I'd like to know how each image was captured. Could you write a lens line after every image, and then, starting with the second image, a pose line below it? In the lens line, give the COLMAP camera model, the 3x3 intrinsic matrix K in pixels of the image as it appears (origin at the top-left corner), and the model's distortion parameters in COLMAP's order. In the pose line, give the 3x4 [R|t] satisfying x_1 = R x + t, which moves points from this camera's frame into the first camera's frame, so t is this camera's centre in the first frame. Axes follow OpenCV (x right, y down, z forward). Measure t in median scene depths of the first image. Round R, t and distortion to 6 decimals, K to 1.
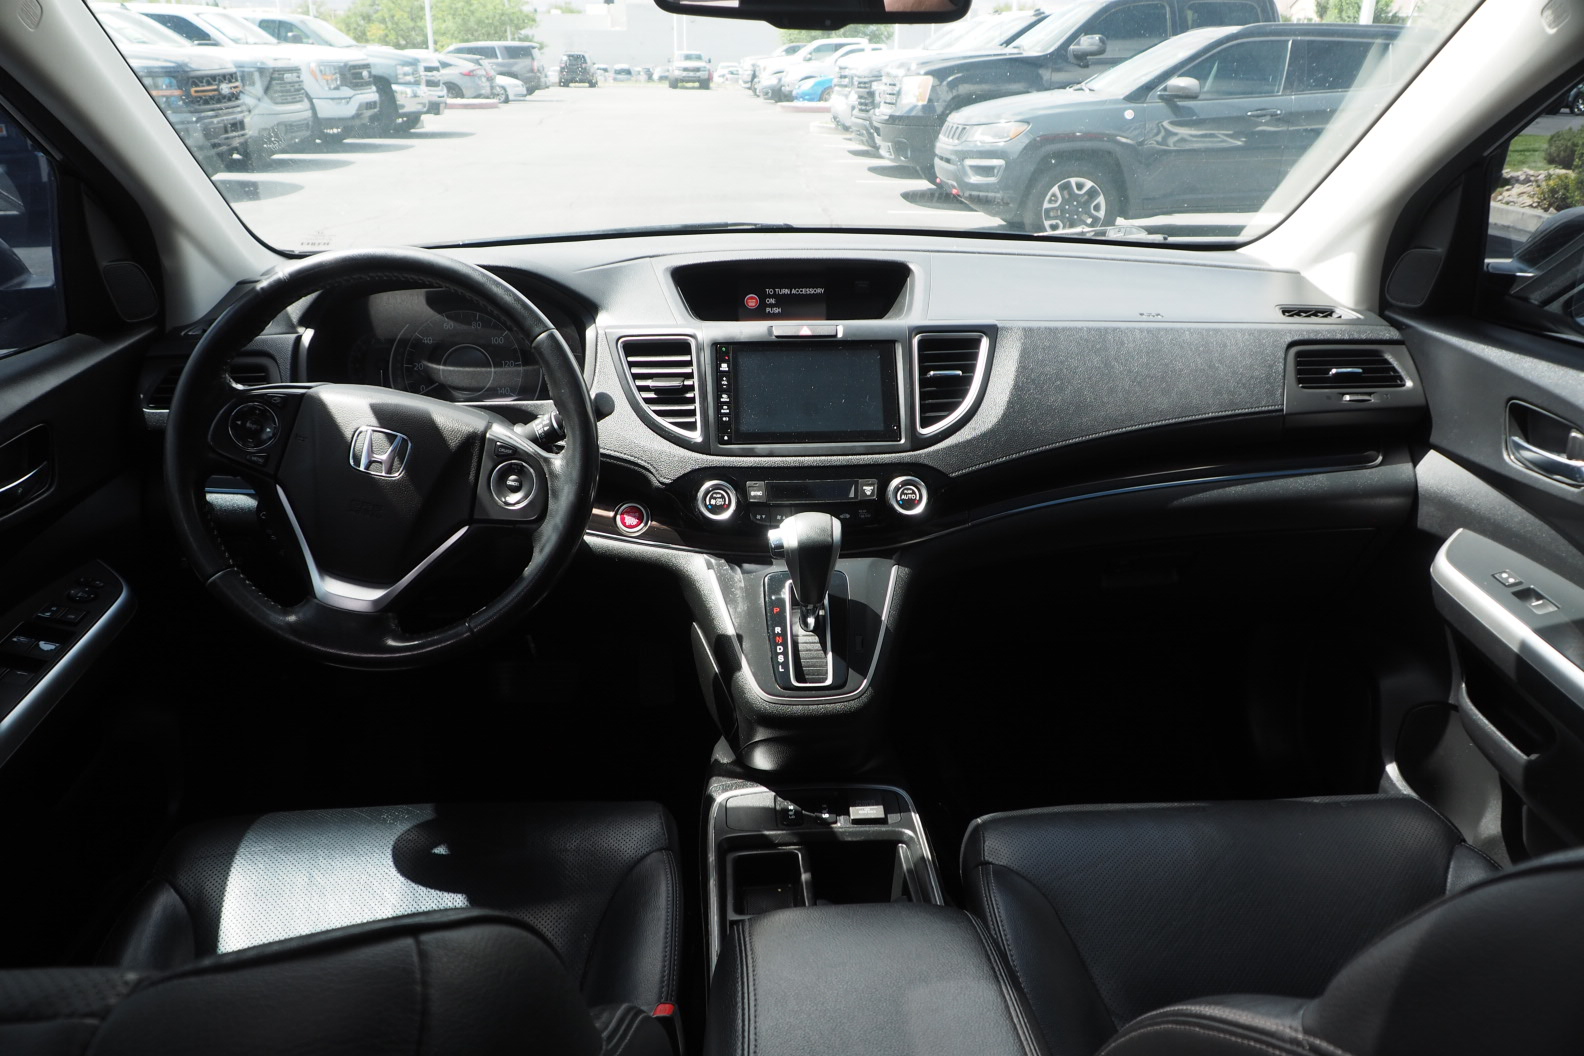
lens RADIAL K [[1106.9, 0, 788.3], [0, 1106.9, 537.9], [0, 0, 1]] dist [-0.039542, 0.022700]
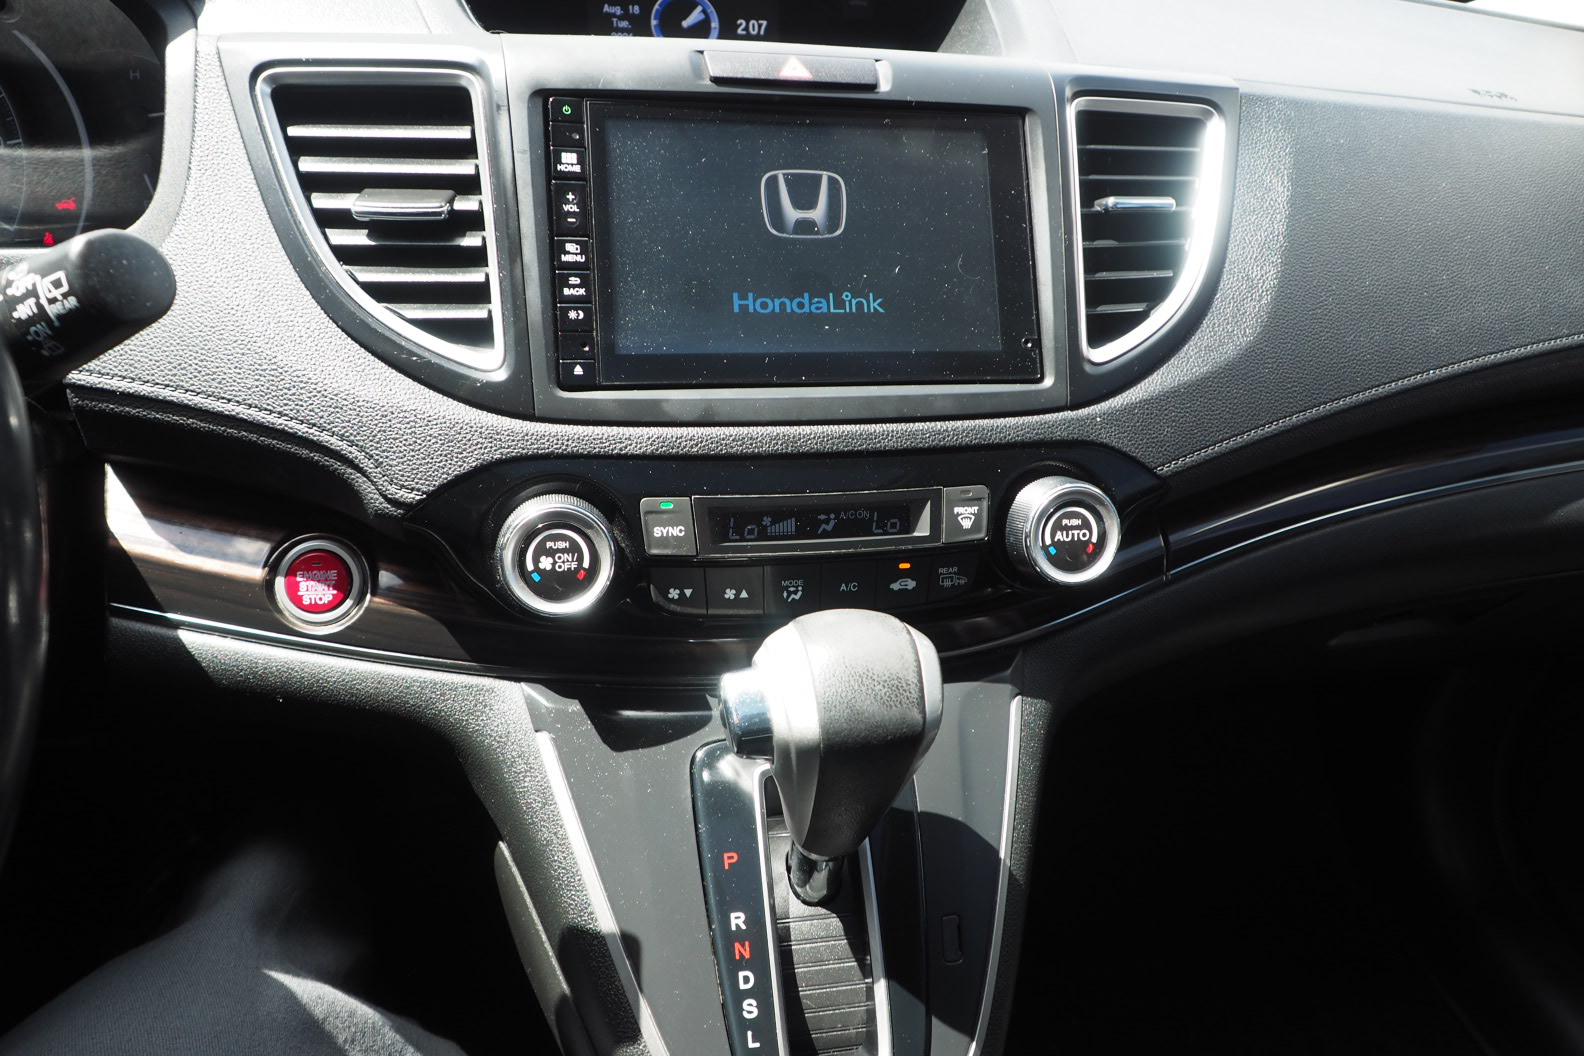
lens RADIAL K [[1106.9, 0, 788.3], [0, 1106.9, 537.9], [0, 0, 1]] dist [-0.039542, 0.022700]
pose [[0.987407, -0.012757, 0.157685, -0.046201], [-0.010840, 0.988945, 0.147884, -0.089722], [-0.157829, -0.147731, 0.976353, 0.634907]]
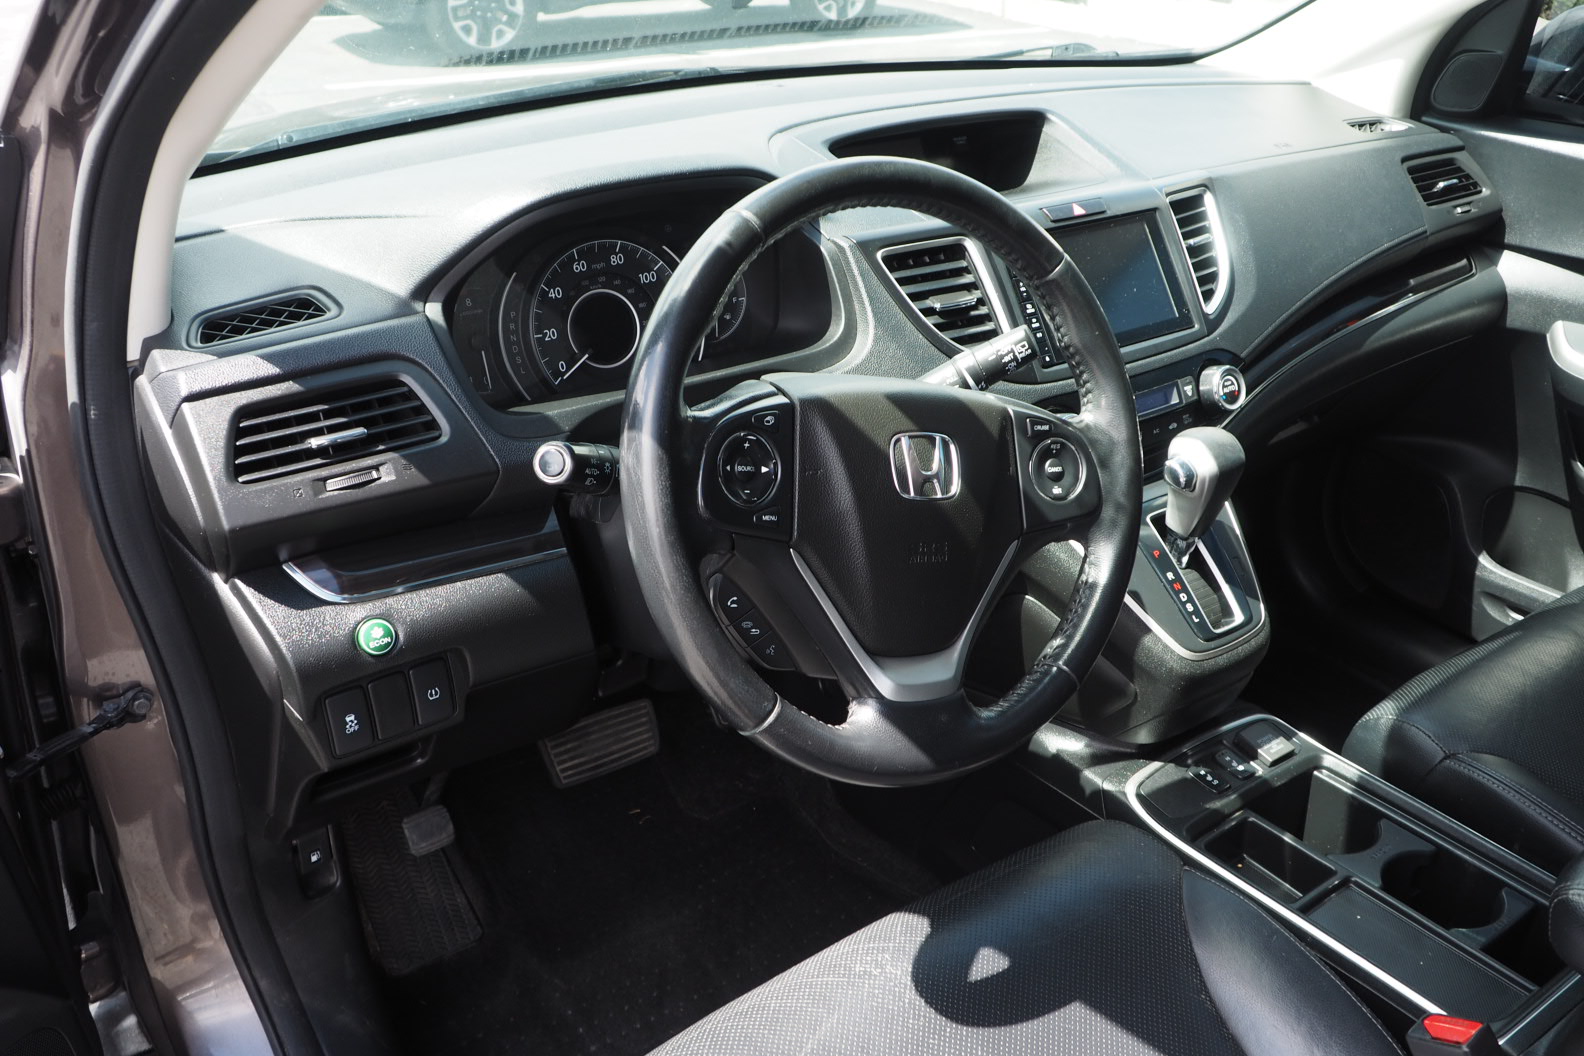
lens RADIAL K [[1332.1, 0, 792.0], [0, 1332.1, 528.0], [0, 0, 1]] dist [-0.010482, -0.002080]
pose [[0.848220, -0.234700, 0.474805, -0.685475], [0.191212, 0.971696, 0.138724, -0.138493], [-0.493924, -0.026880, 0.869089, 0.259887]]
